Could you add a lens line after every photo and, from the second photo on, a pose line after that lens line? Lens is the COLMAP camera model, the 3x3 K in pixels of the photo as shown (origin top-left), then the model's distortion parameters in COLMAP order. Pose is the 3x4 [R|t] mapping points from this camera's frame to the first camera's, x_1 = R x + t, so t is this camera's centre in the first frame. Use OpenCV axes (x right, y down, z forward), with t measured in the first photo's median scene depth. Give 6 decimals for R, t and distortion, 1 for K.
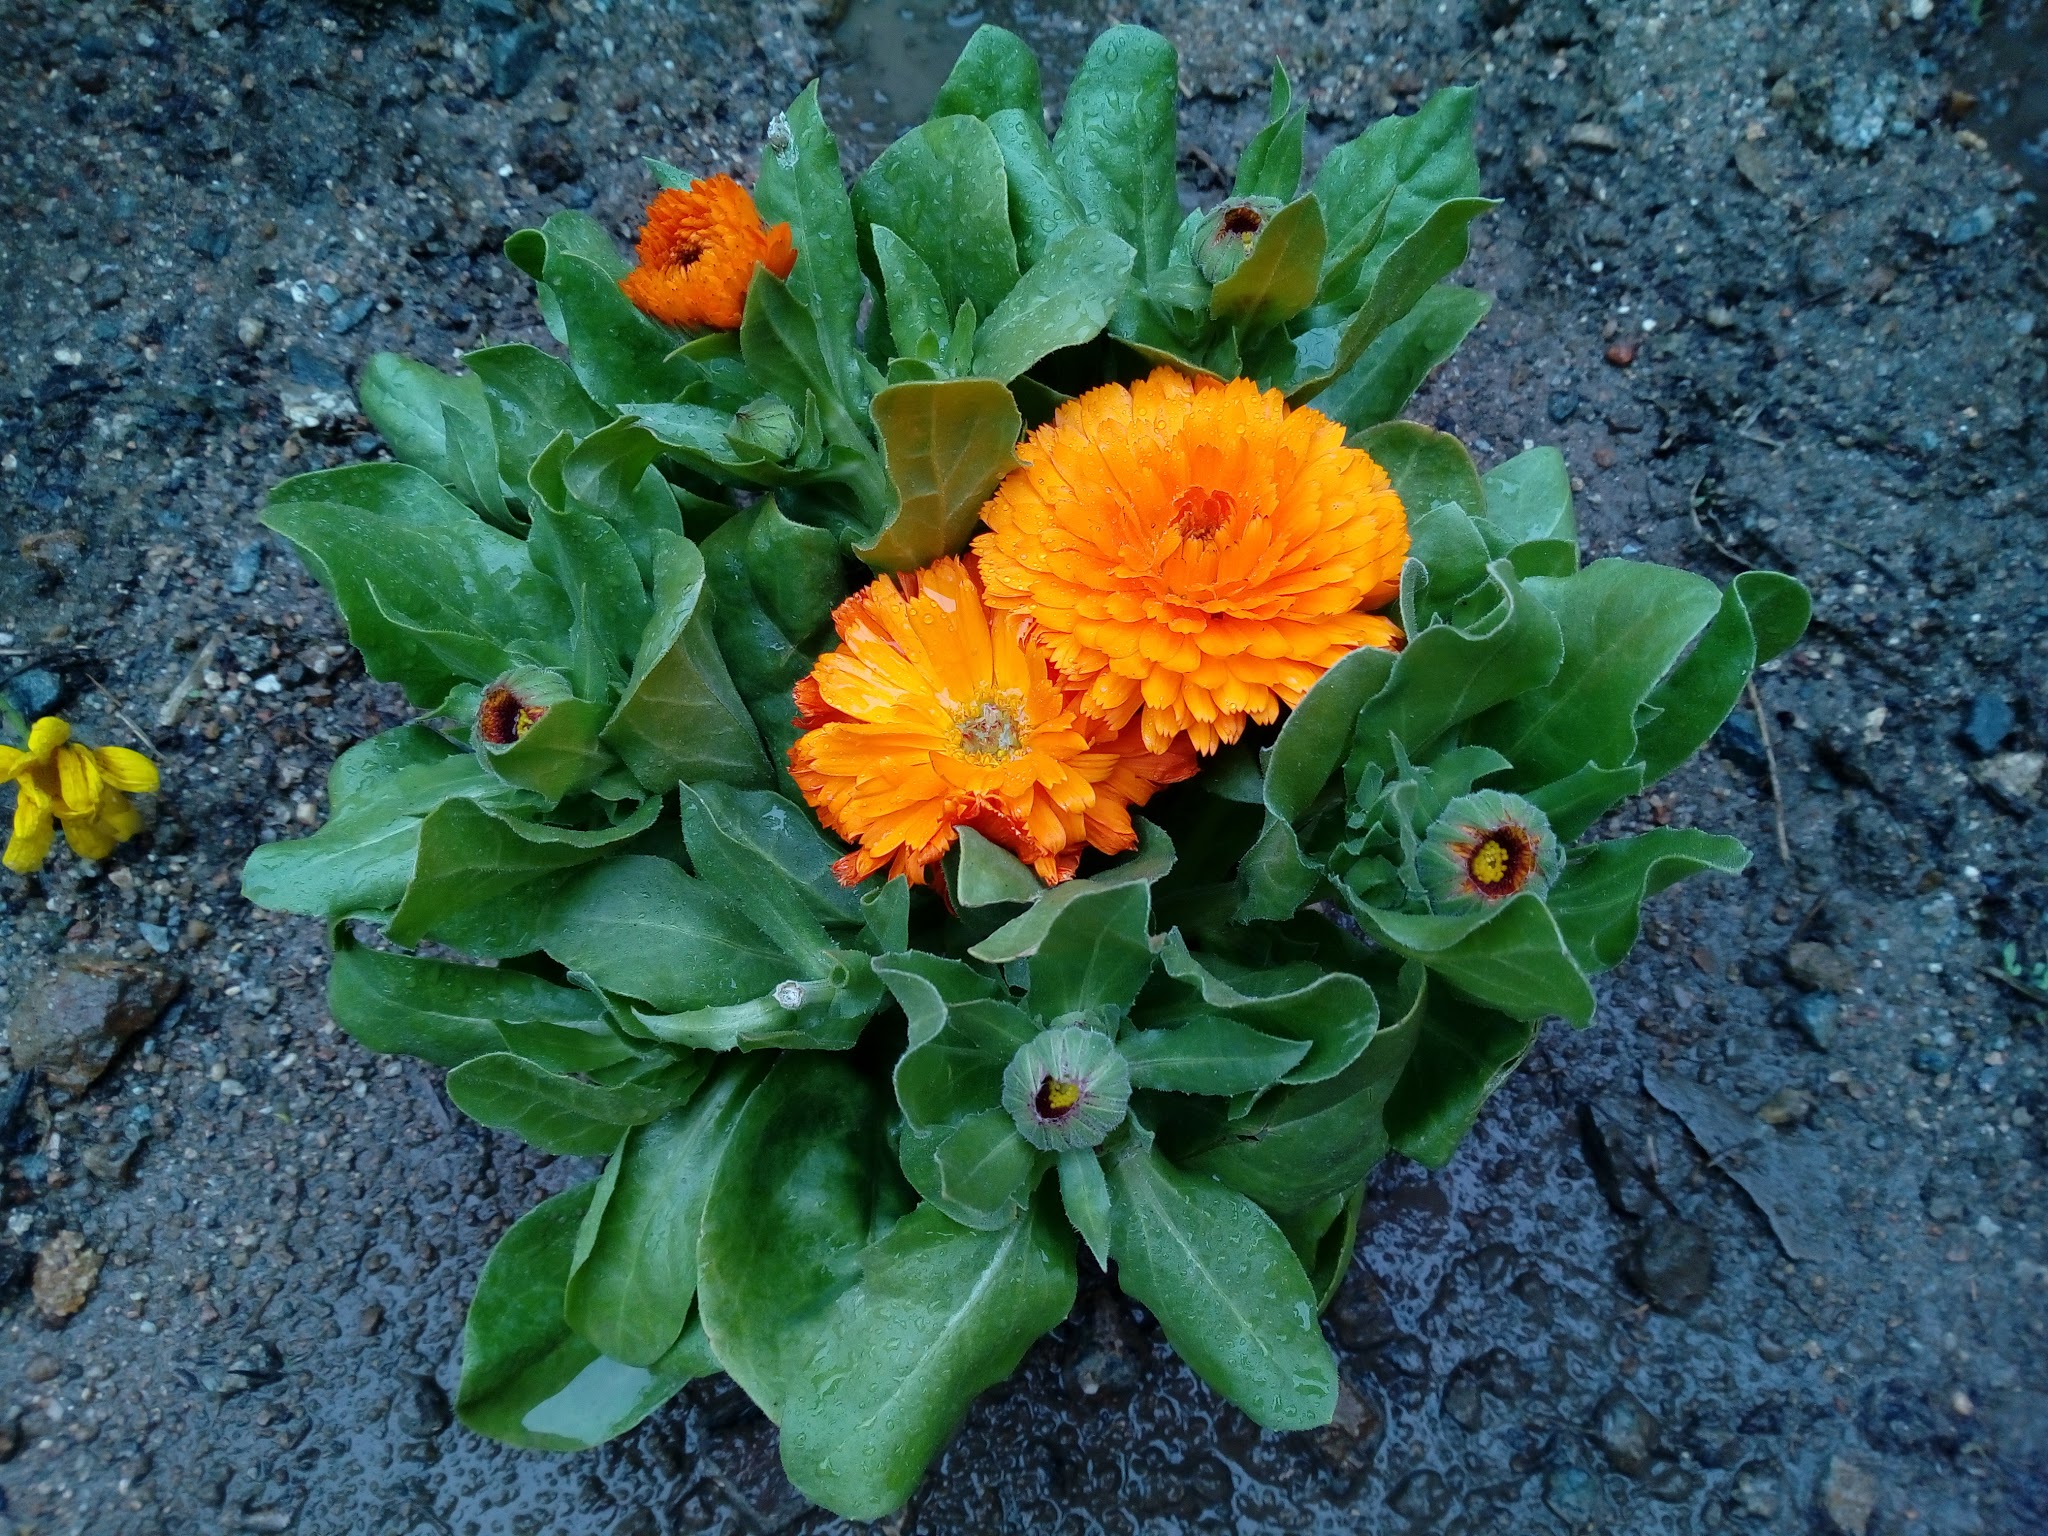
lens RADIAL K [[1616.5, 0, 1011.3], [0, 1616.5, 762.3], [0, 0, 1]] dist [0.005189, -0.013687]
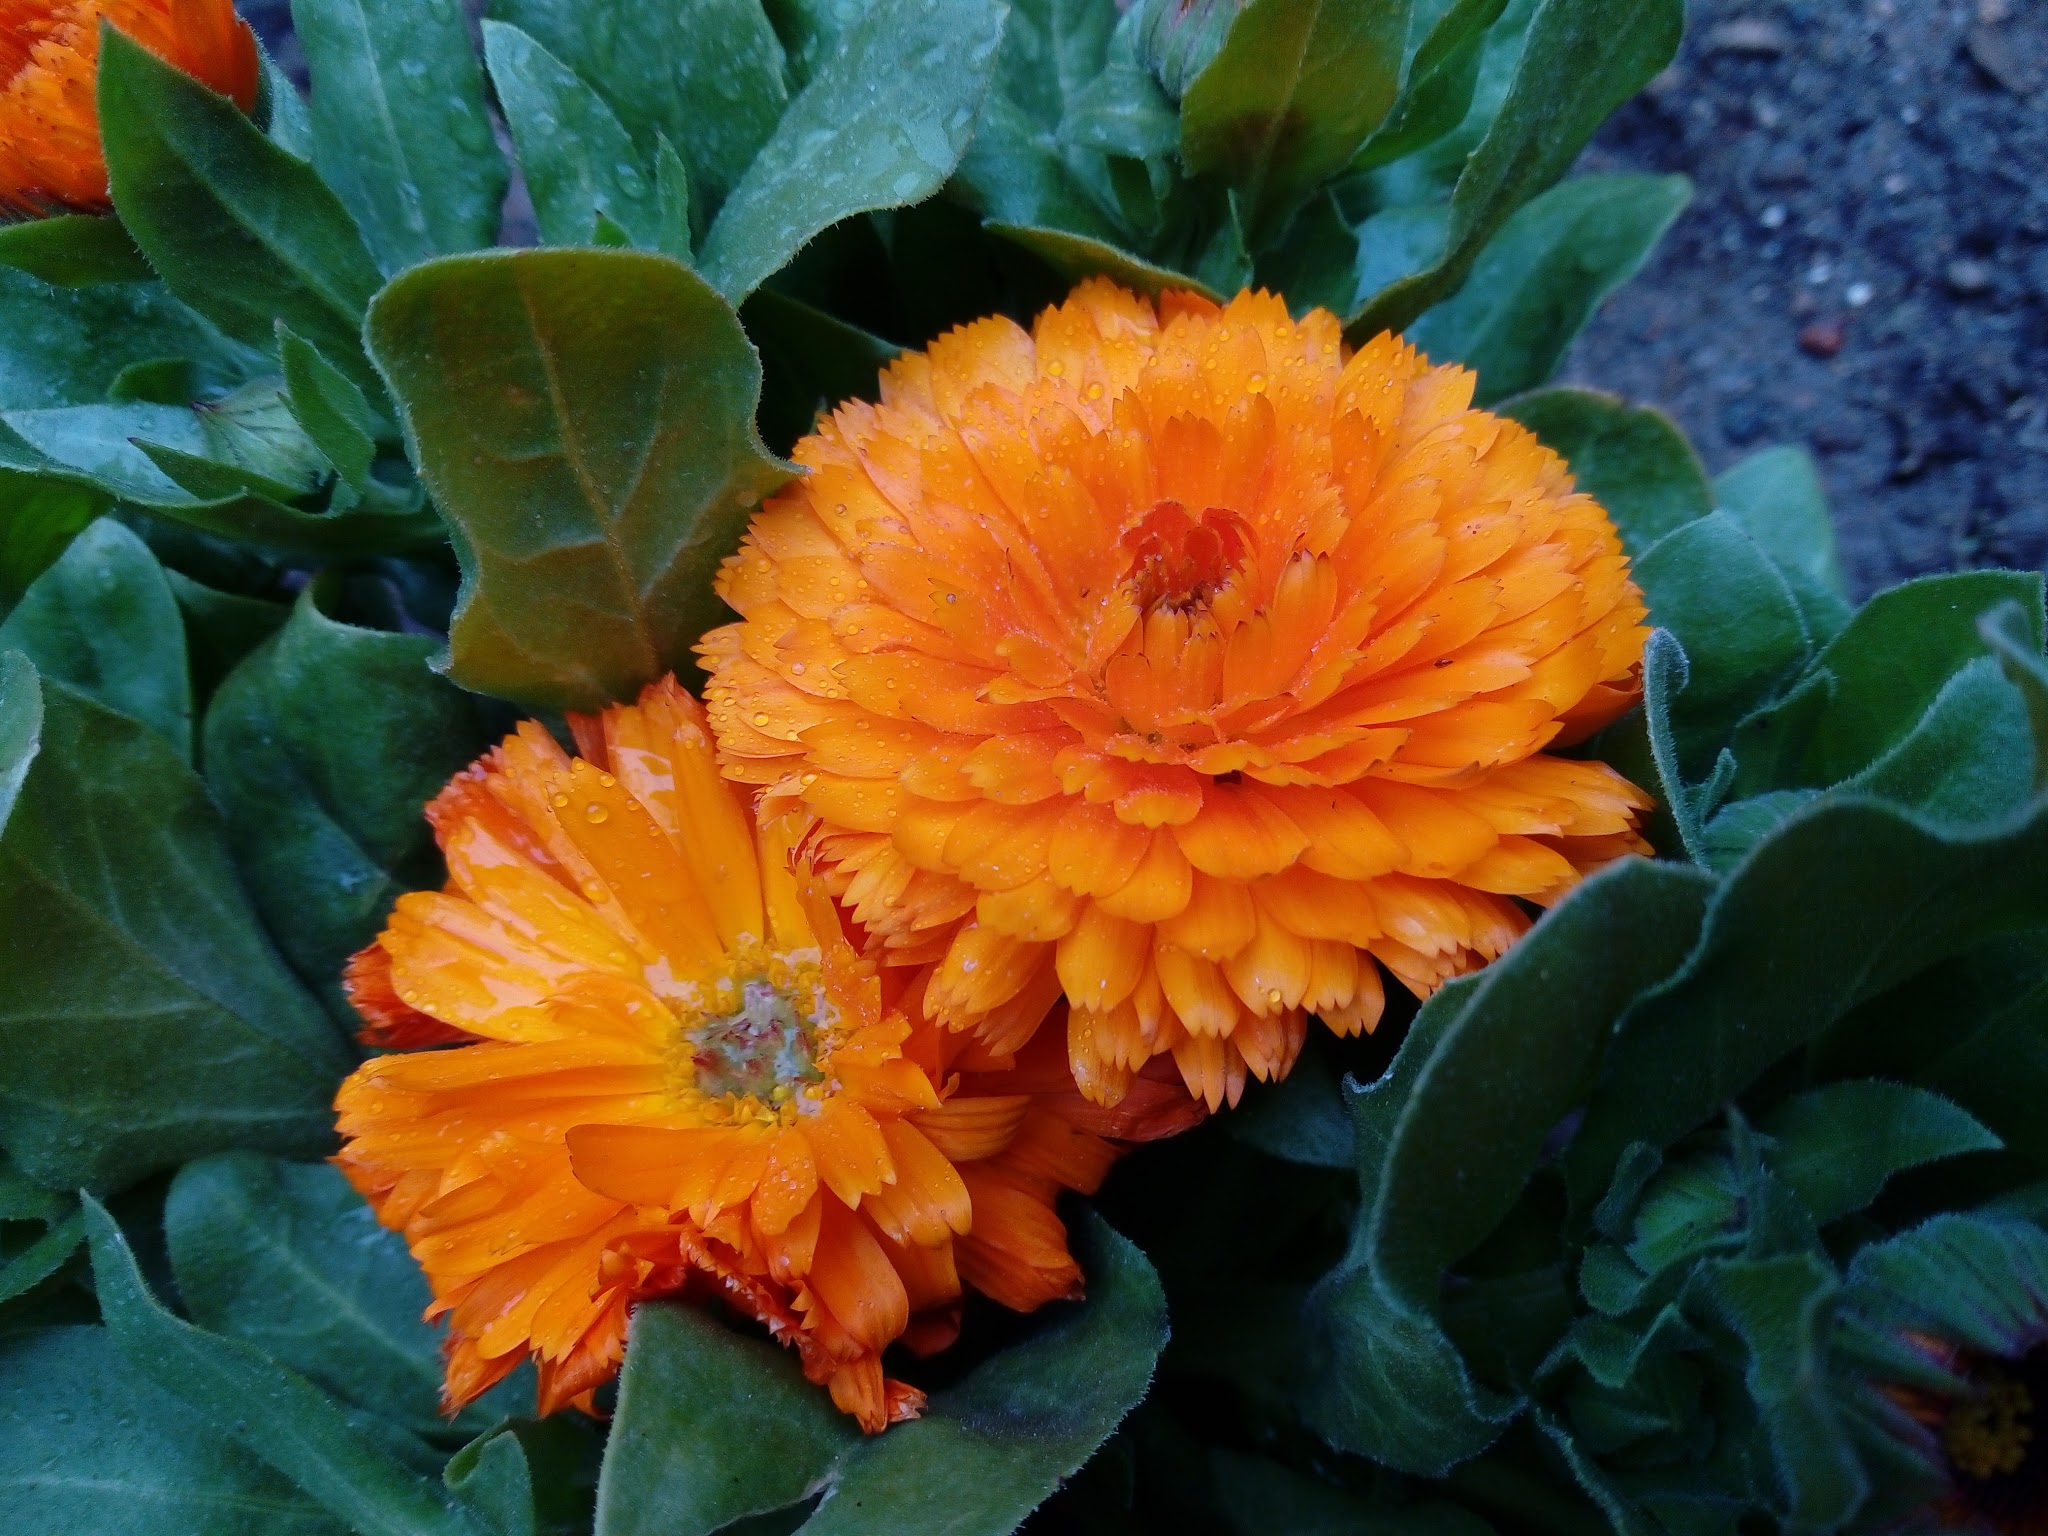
lens RADIAL K [[1616.5, 0, 1035.0], [0, 1616.5, 766.6], [0, 0, 1]] dist [0.005189, -0.013687]
pose [[0.998769, -0.048653, -0.009708, 0.075225], [0.047721, 0.995636, -0.080197, -0.057738], [0.013568, 0.079635, 0.996732, 0.528782]]
